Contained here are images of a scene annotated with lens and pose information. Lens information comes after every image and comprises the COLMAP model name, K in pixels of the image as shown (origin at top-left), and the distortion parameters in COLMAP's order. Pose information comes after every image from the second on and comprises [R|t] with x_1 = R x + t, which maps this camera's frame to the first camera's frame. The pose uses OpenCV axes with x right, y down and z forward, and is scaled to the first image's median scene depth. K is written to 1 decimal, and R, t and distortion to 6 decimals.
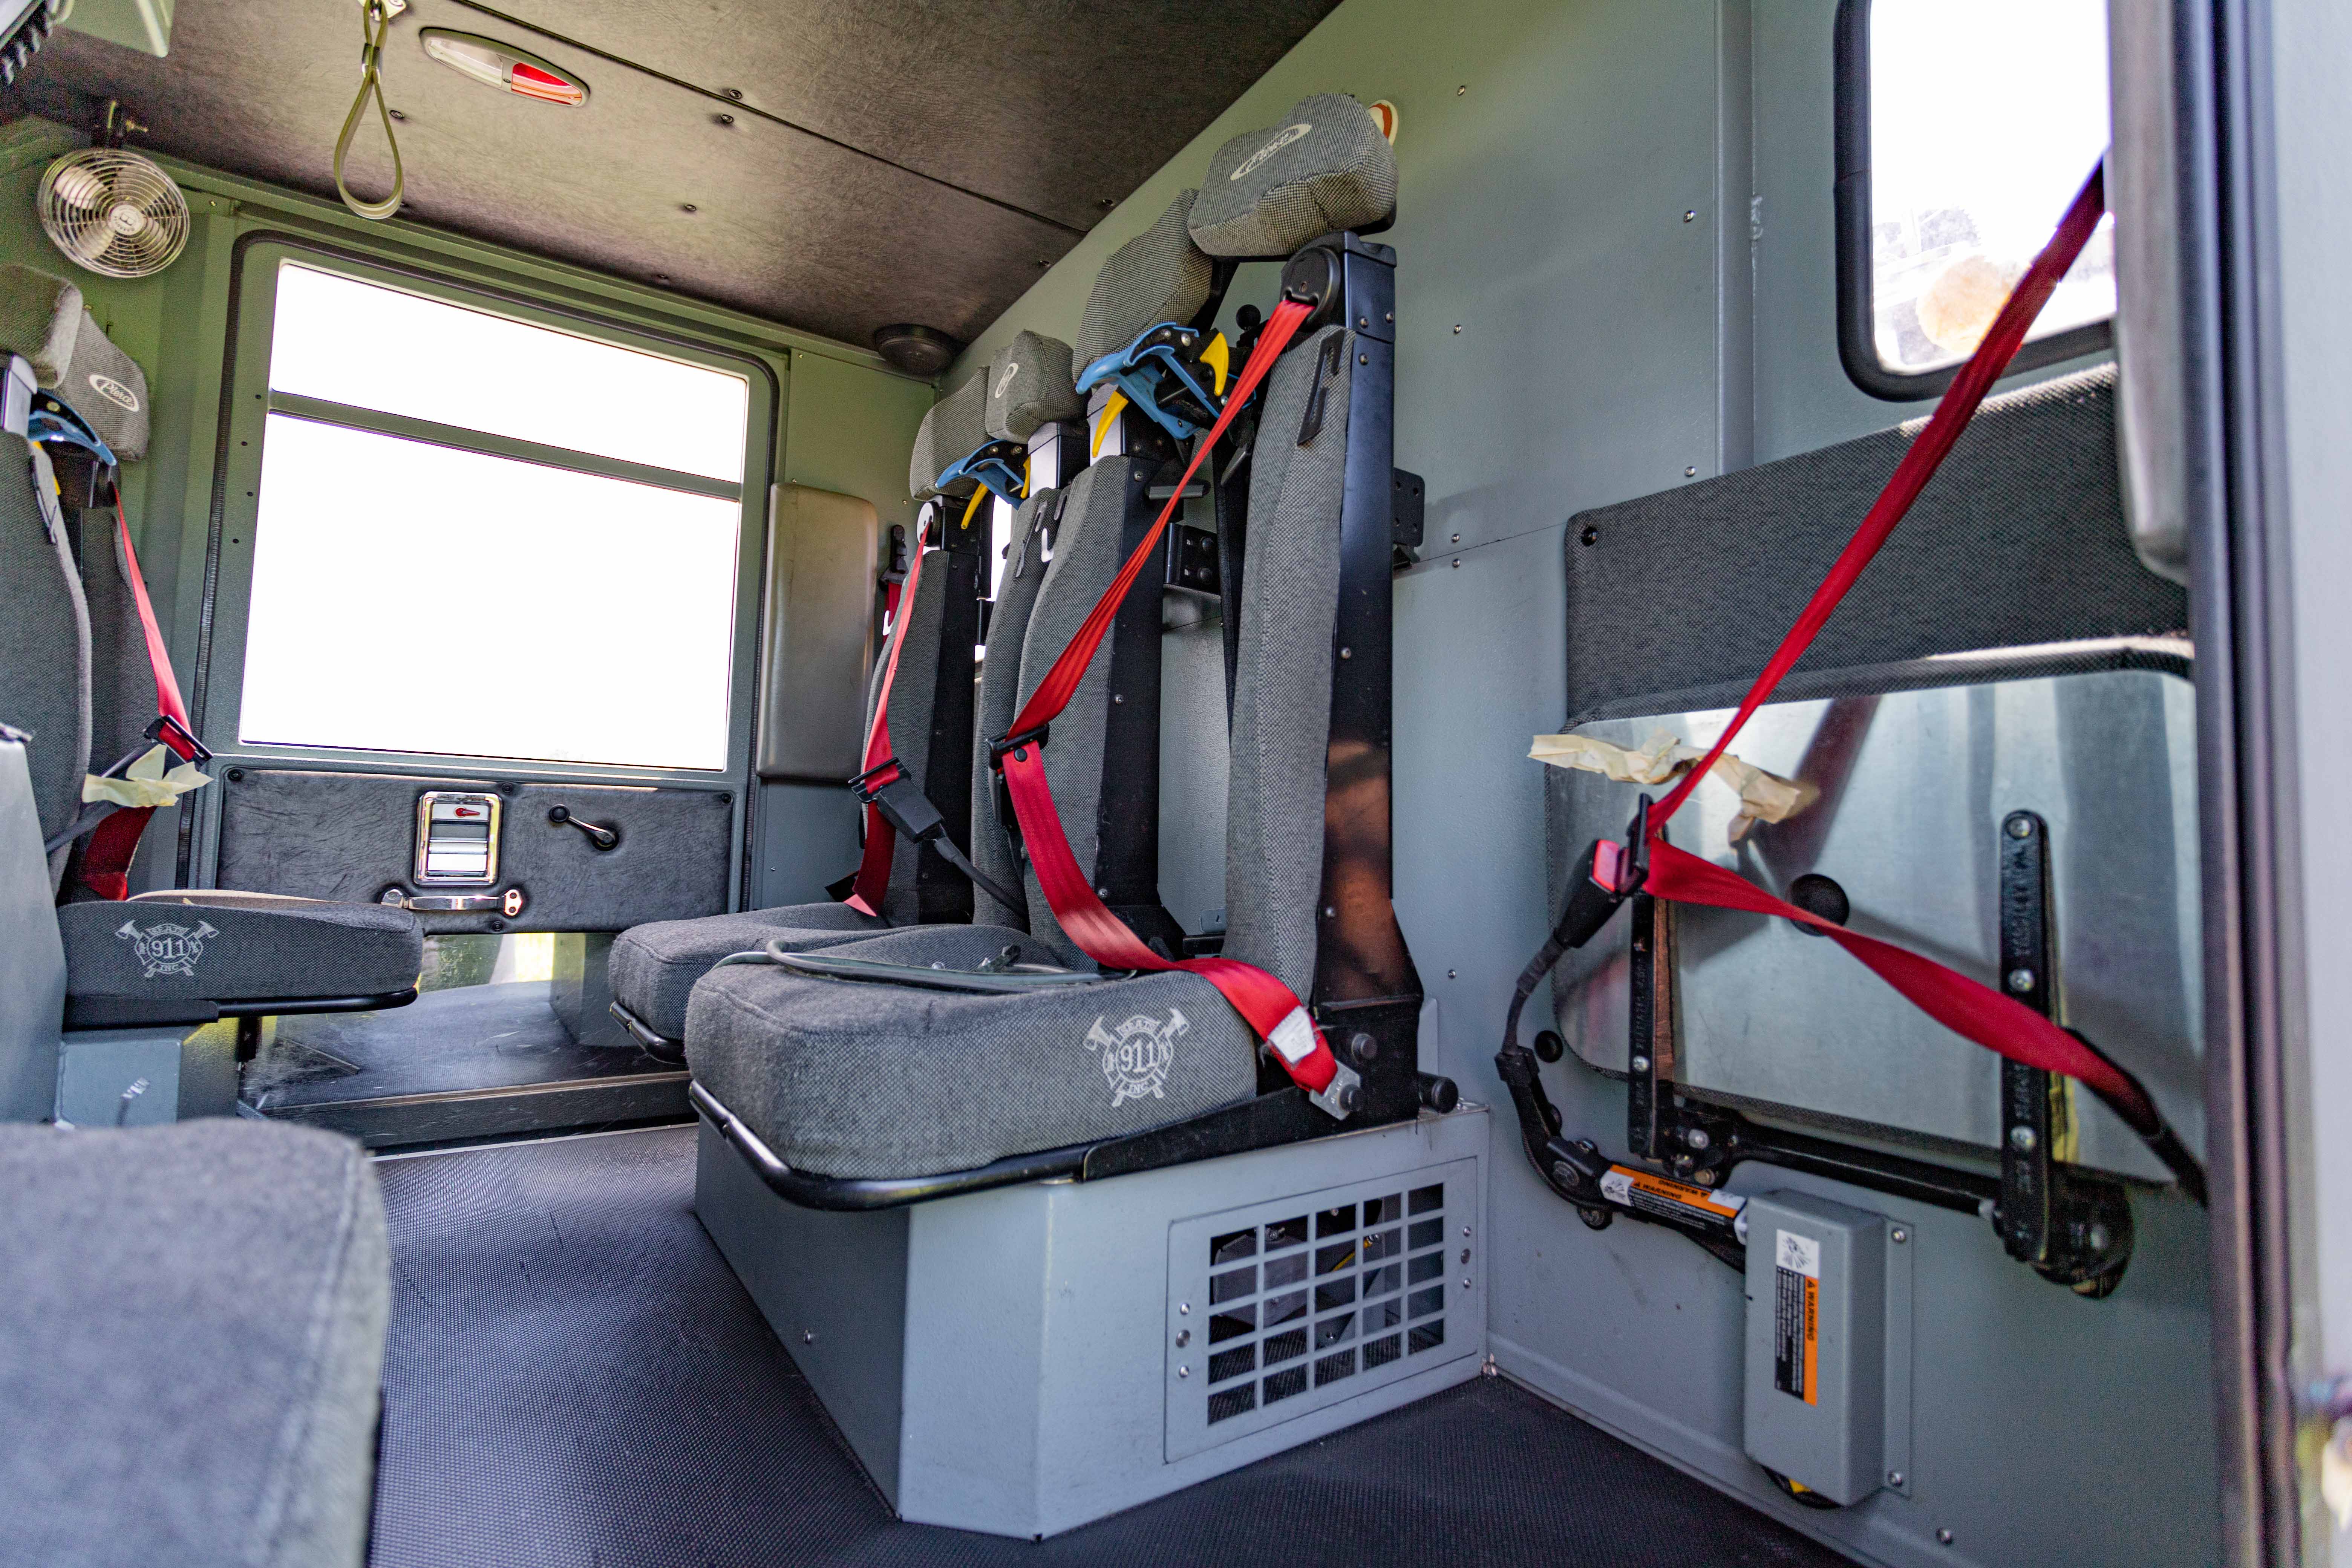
lens RADIAL K [[1109.4, 0, 1176.0], [0, 1109.4, 784.0], [0, 0, 1]] dist [0.003763, 0.000709]
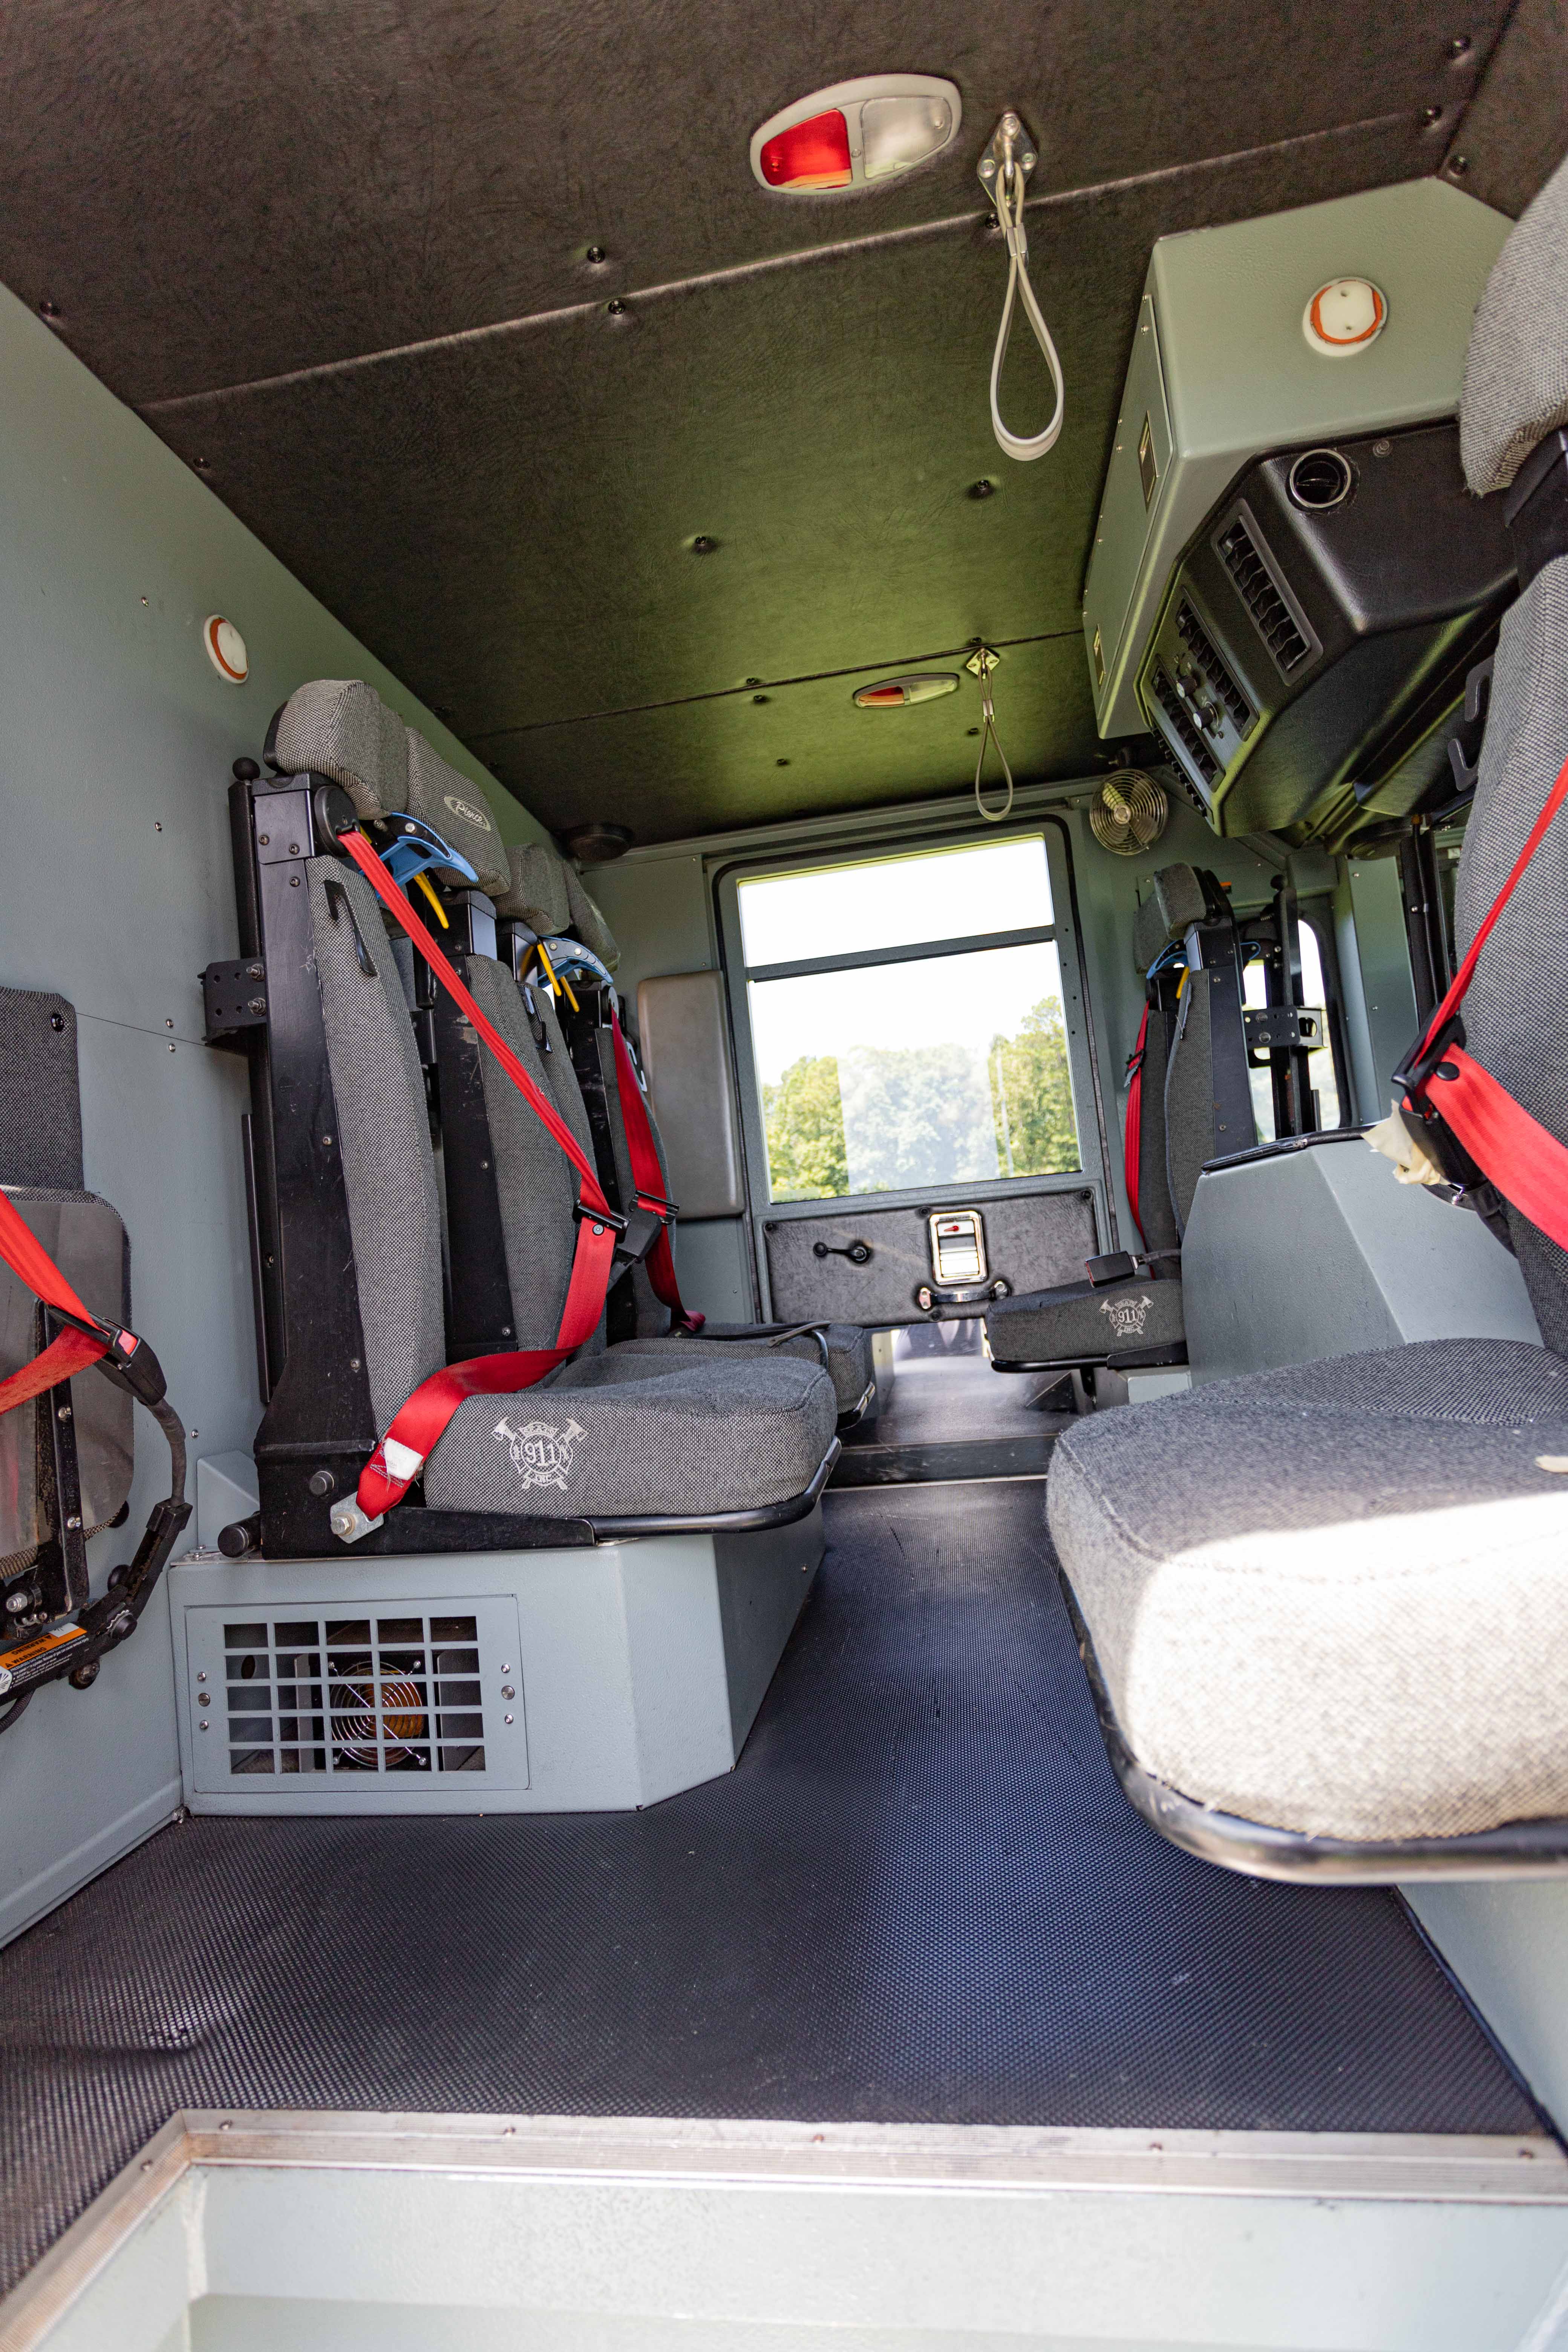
lens RADIAL K [[996.1, 0, 784.0], [0, 996.1, 1176.0], [0, 0, 1]] dist [-0.000746, 0.000107]
pose [[0.711412, -0.141071, -0.688471, 0.117945], [0.143167, 0.988194, -0.054548, 0.004407], [0.688038, -0.059760, 0.723210, 0.055961]]
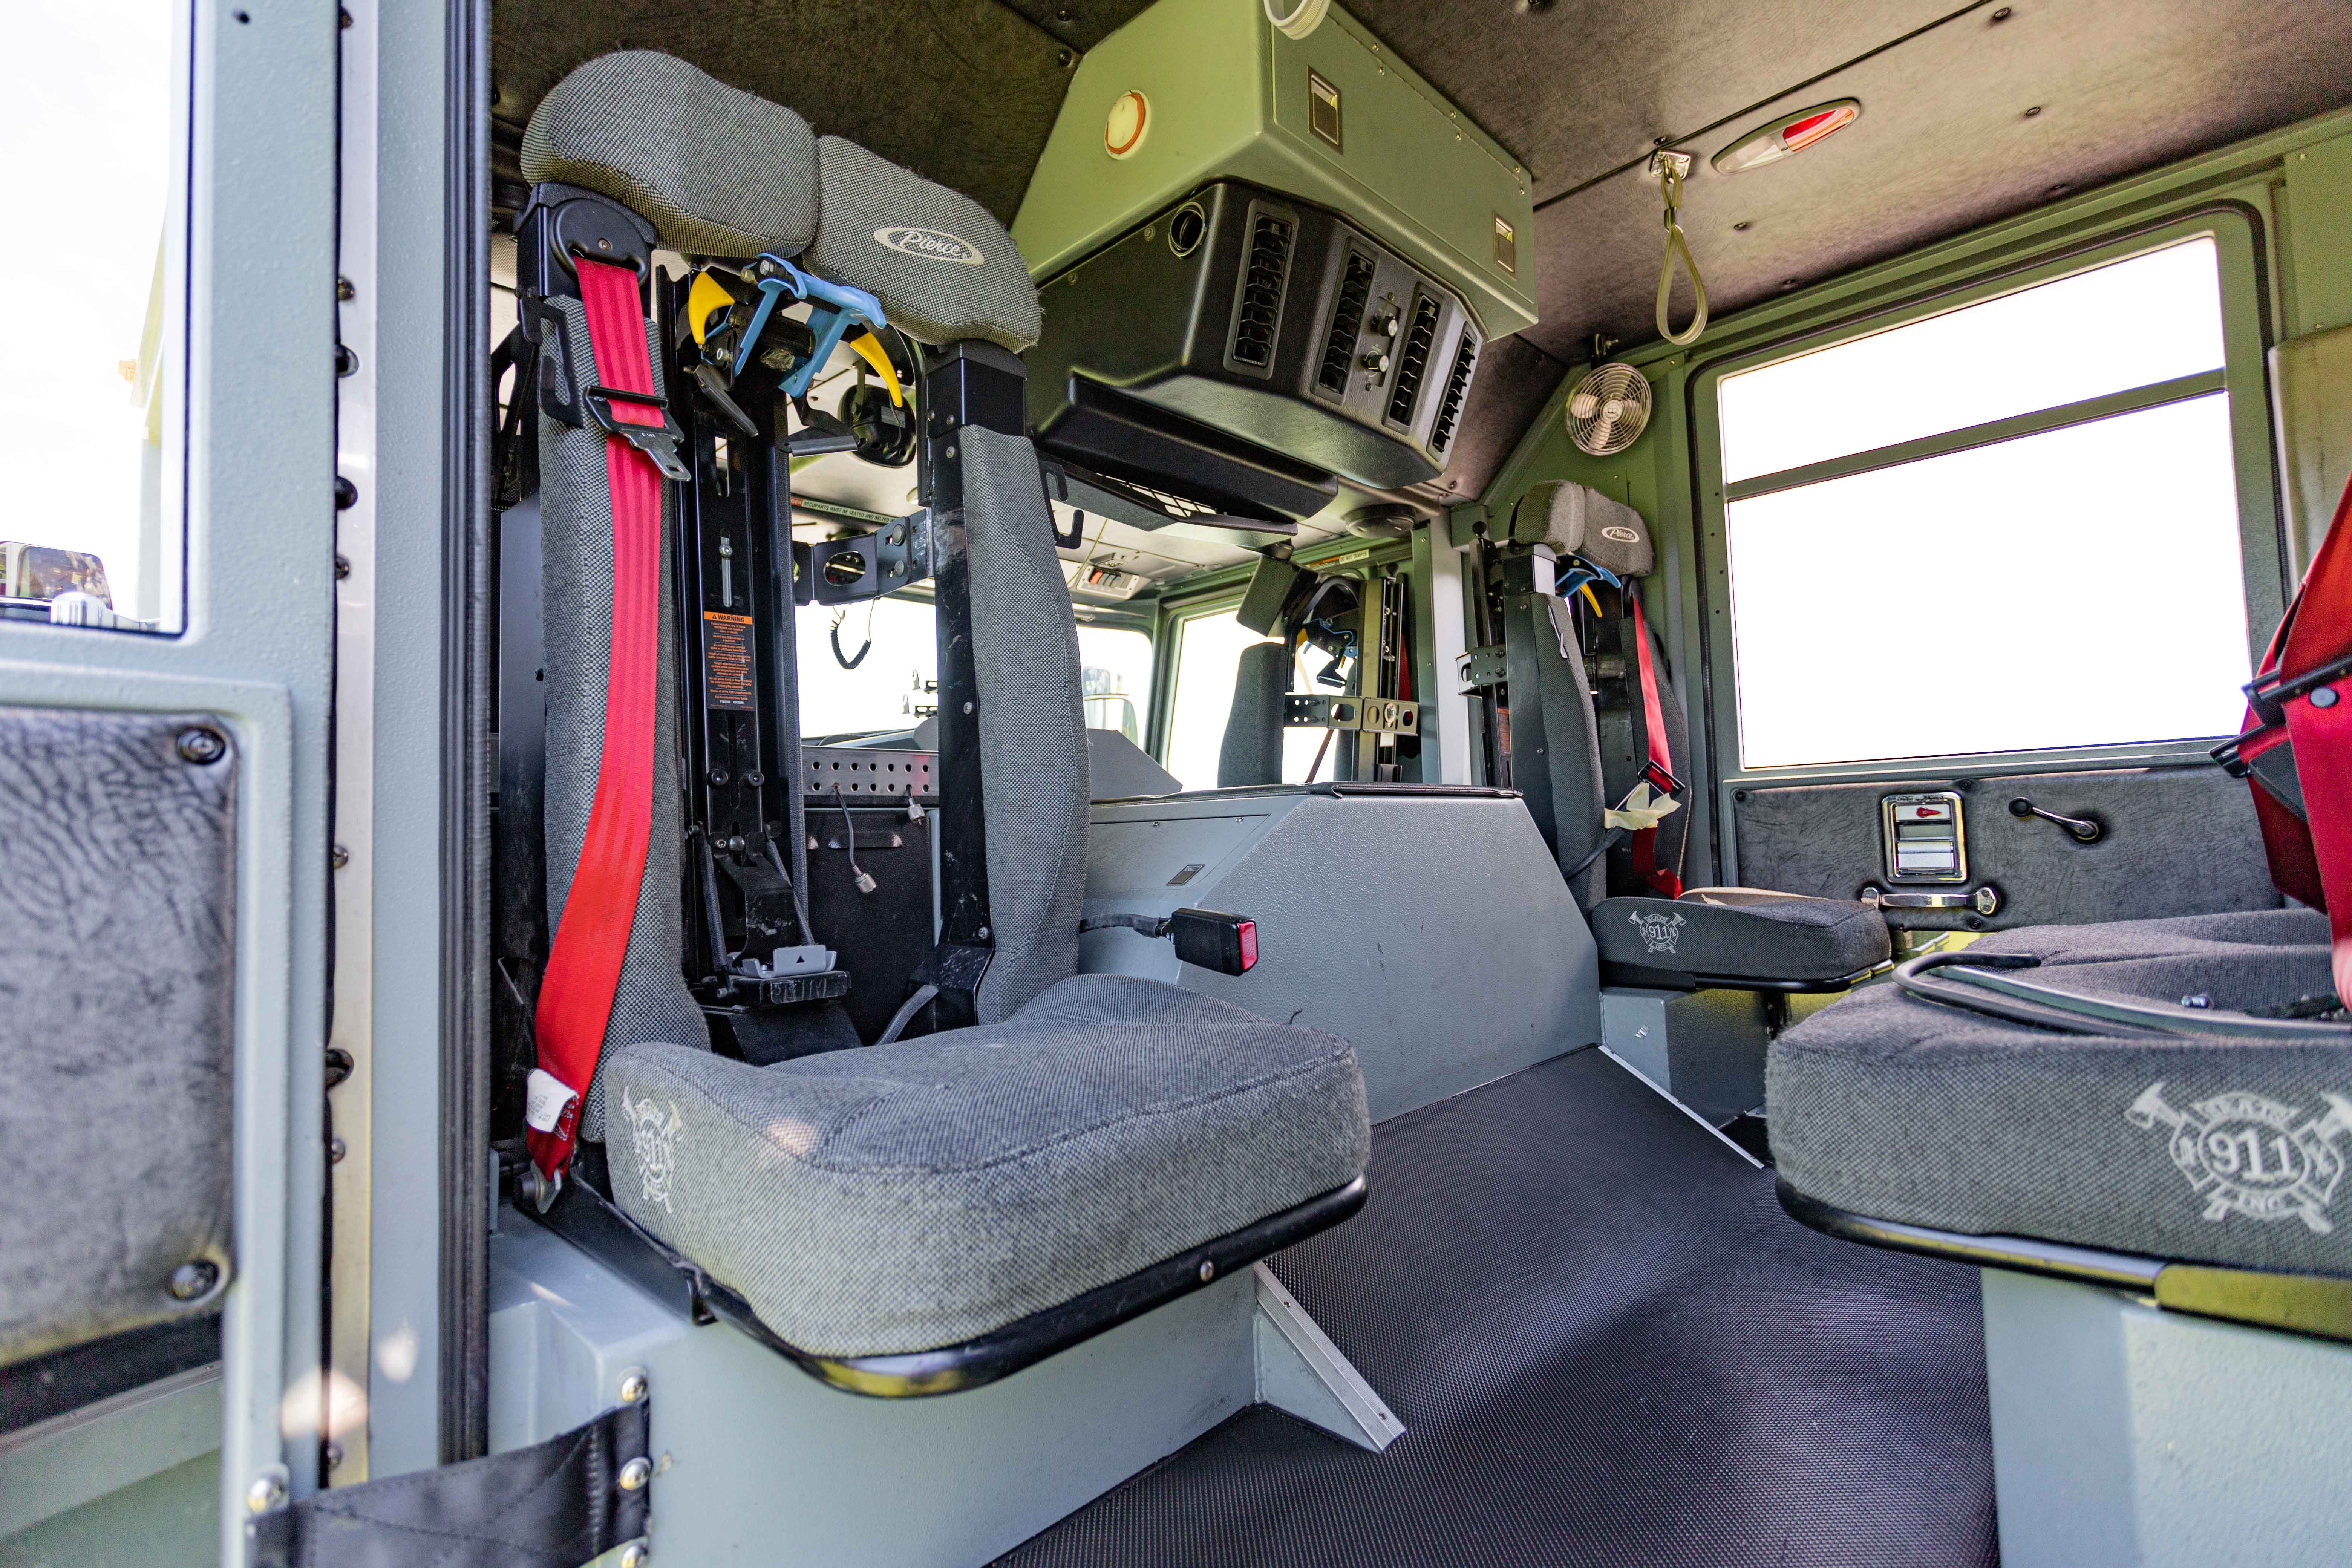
lens RADIAL K [[1109.4, 0, 1176.0], [0, 1109.4, 784.0], [0, 0, 1]] dist [0.003763, 0.000709]
pose [[0.206913, -0.088305, -0.974366, 0.261817], [0.097978, 0.992782, -0.069168, 0.003121], [0.973441, -0.081154, 0.214072, 0.125026]]
